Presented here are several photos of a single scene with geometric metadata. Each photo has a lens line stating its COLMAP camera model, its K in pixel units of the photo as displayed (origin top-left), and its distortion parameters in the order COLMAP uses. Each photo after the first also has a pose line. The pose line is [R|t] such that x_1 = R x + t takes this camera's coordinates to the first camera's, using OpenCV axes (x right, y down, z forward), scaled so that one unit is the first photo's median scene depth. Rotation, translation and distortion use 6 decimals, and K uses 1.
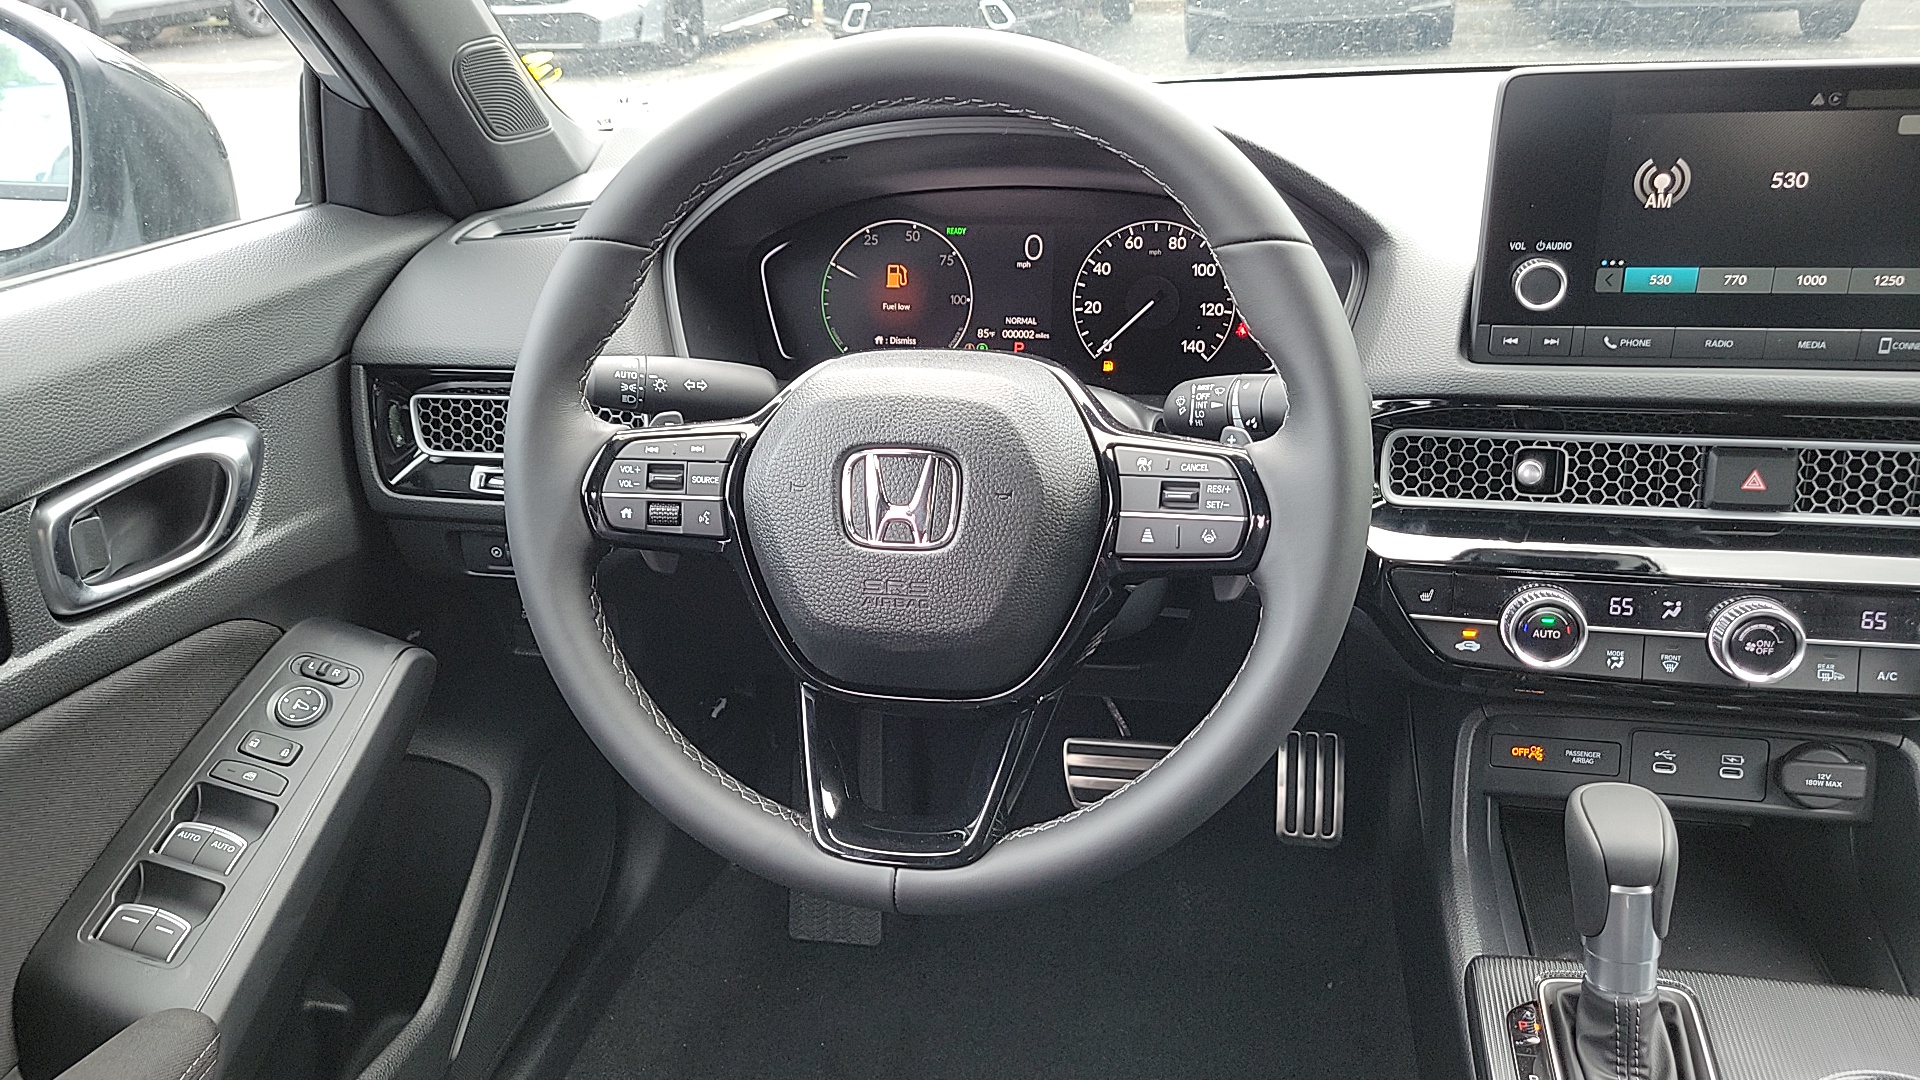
lens RADIAL K [[1473.5, 0, 939.5], [0, 1473.5, 533.1], [0, 0, 1]] dist [0.028194, -0.016818]
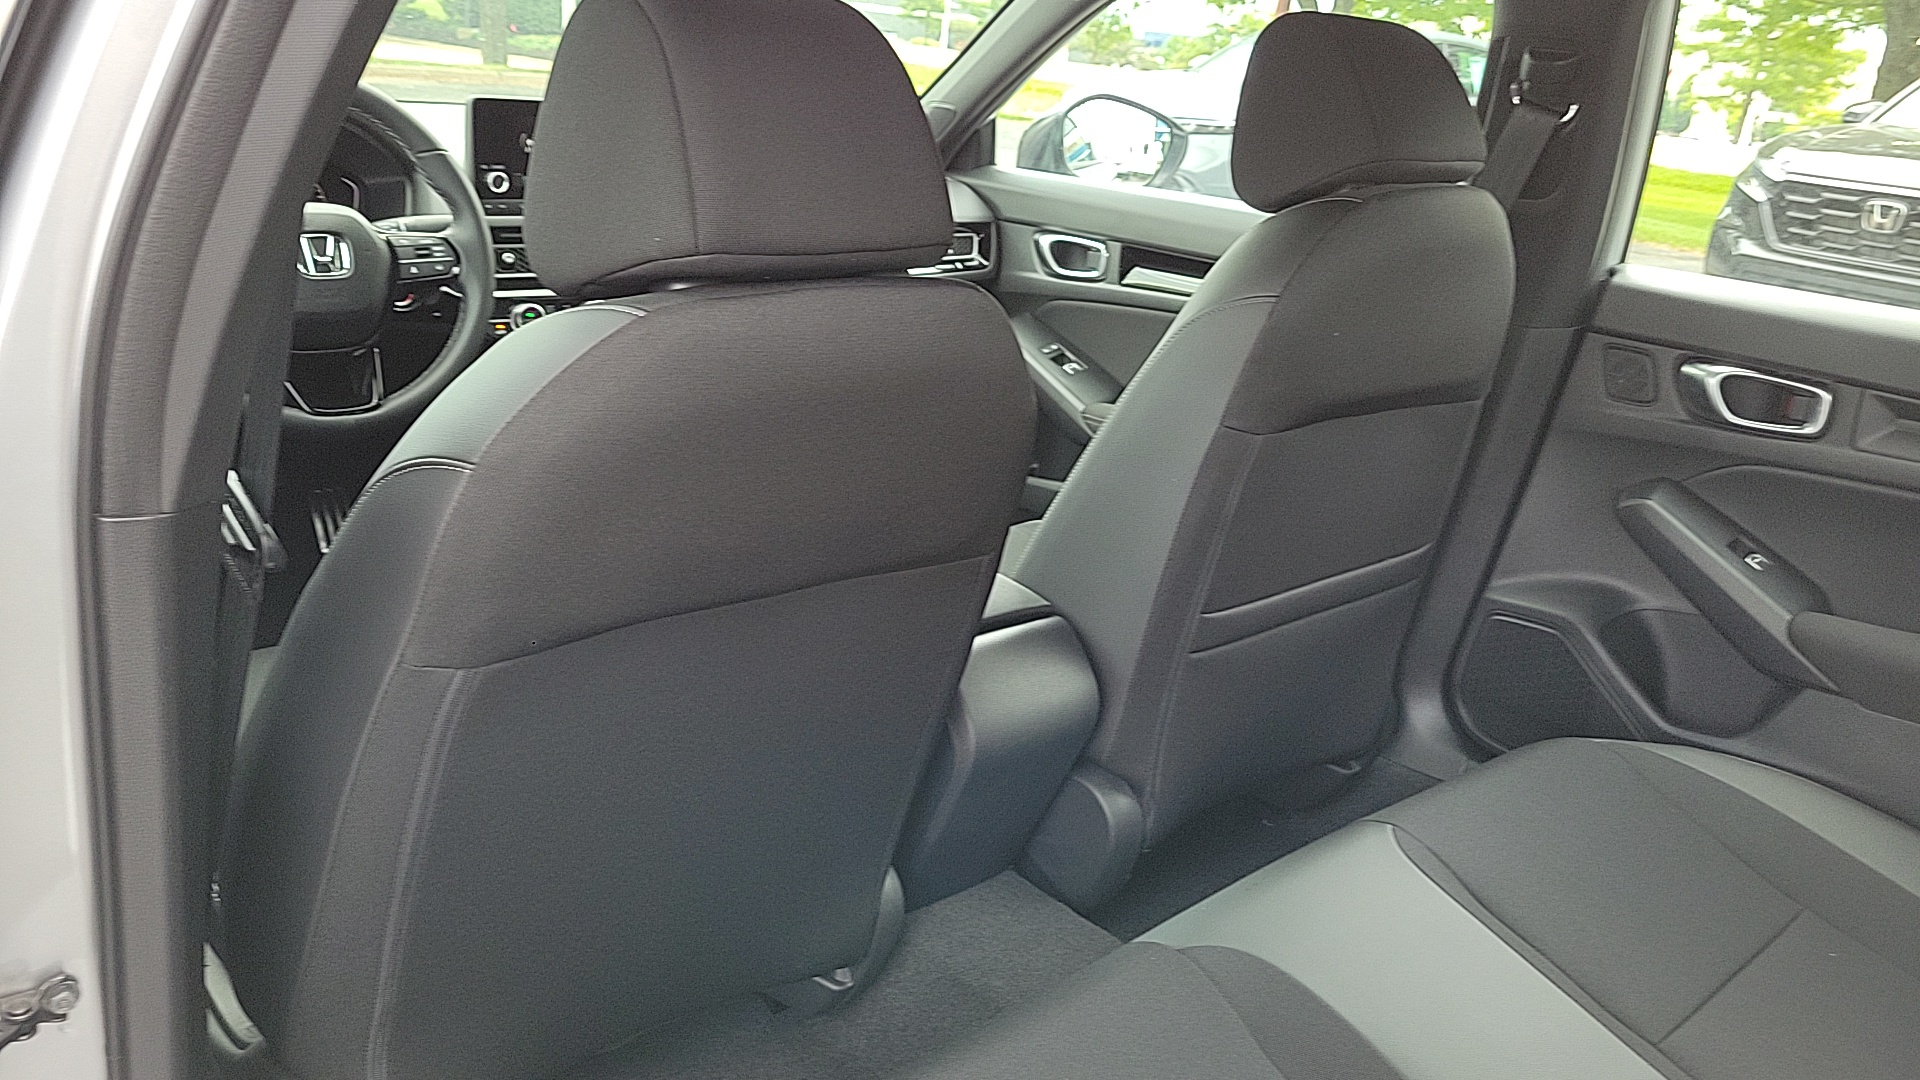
lens RADIAL K [[1452.0, 0, 964.1], [0, 1452.0, 535.2], [0, 0, 1]] dist [0.058521, 0.001055]
pose [[0.571104, -0.178080, 0.801328, -1.236695], [0.210045, 0.975389, 0.067064, 0.415361], [-0.793550, 0.130014, 0.594454, -1.027698]]
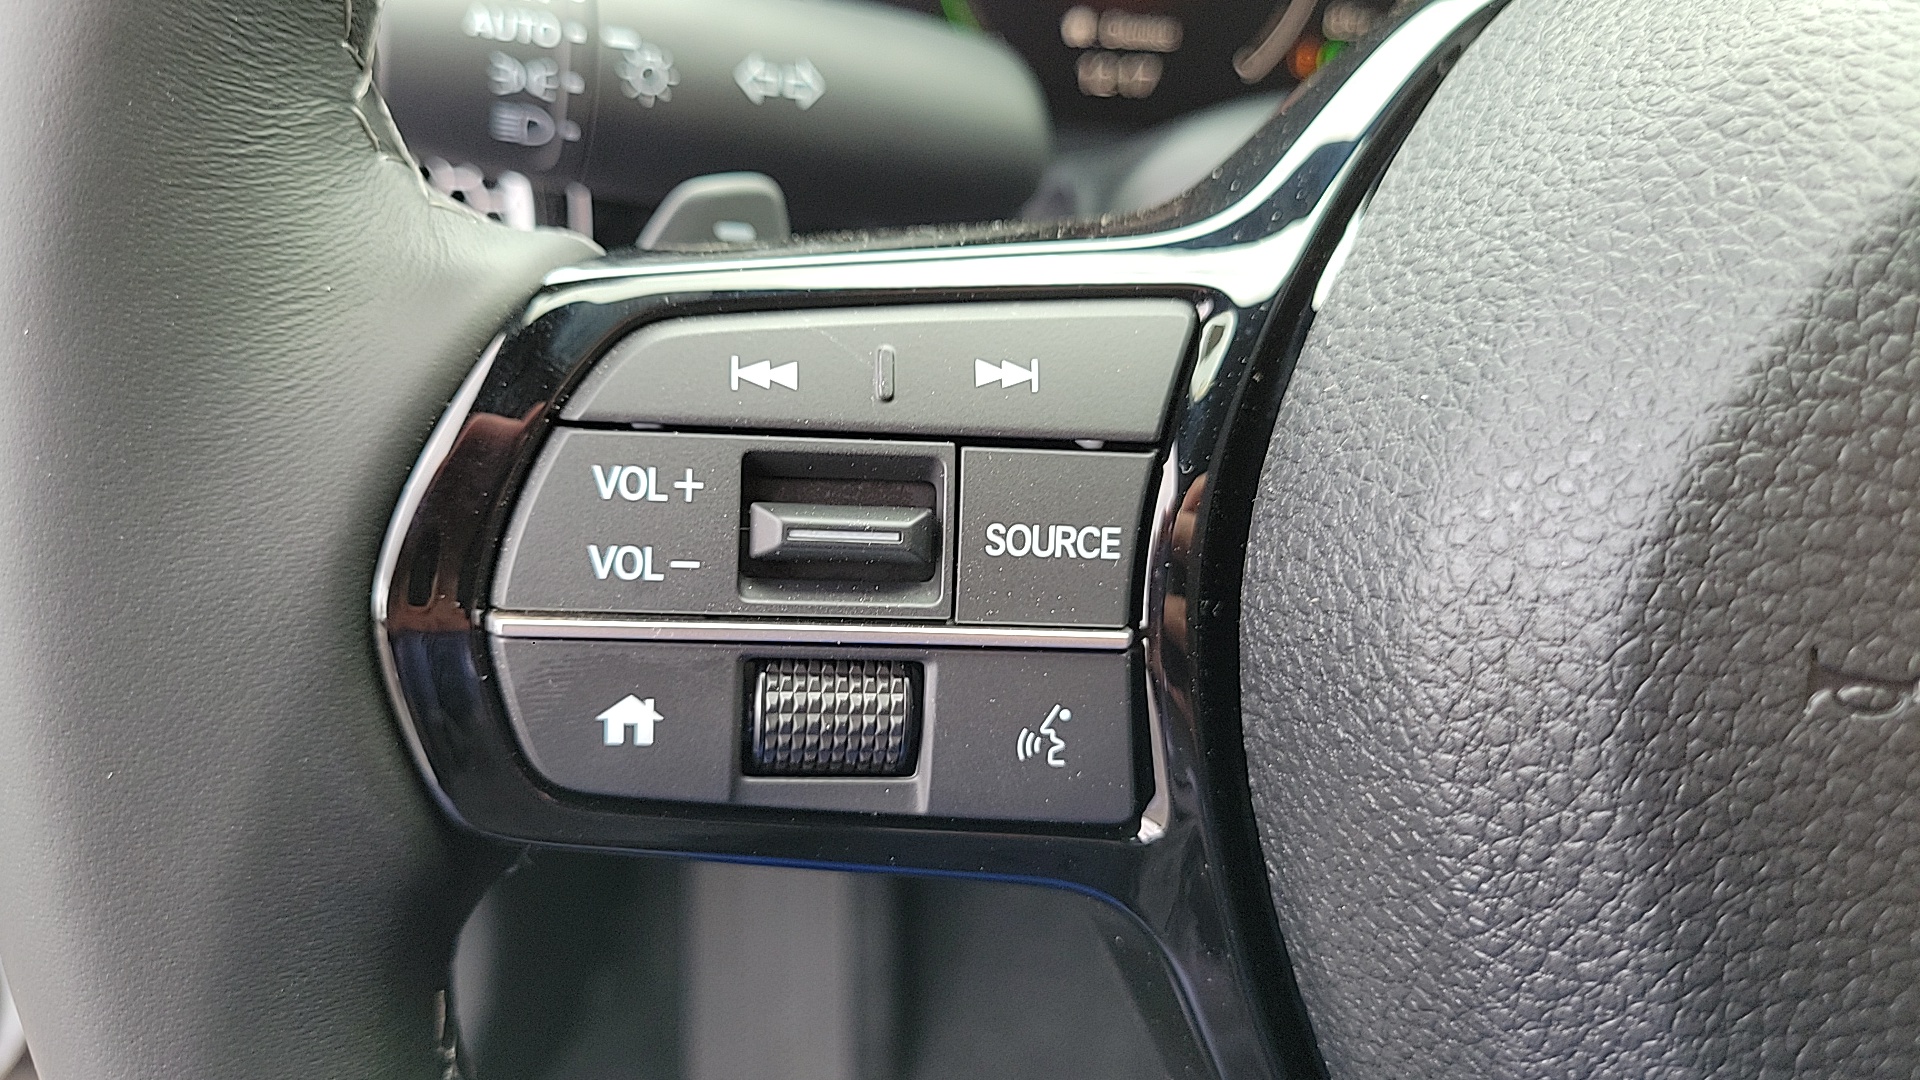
lens RADIAL K [[1473.5, 0, 959.3], [0, 1473.5, 544.9], [0, 0, 1]] dist [0.028194, -0.016818]
pose [[0.984676, -0.001794, 0.174387, -0.191184], [-0.021153, 0.991336, 0.129637, -0.056310], [-0.173108, -0.131339, 0.976106, 0.766914]]
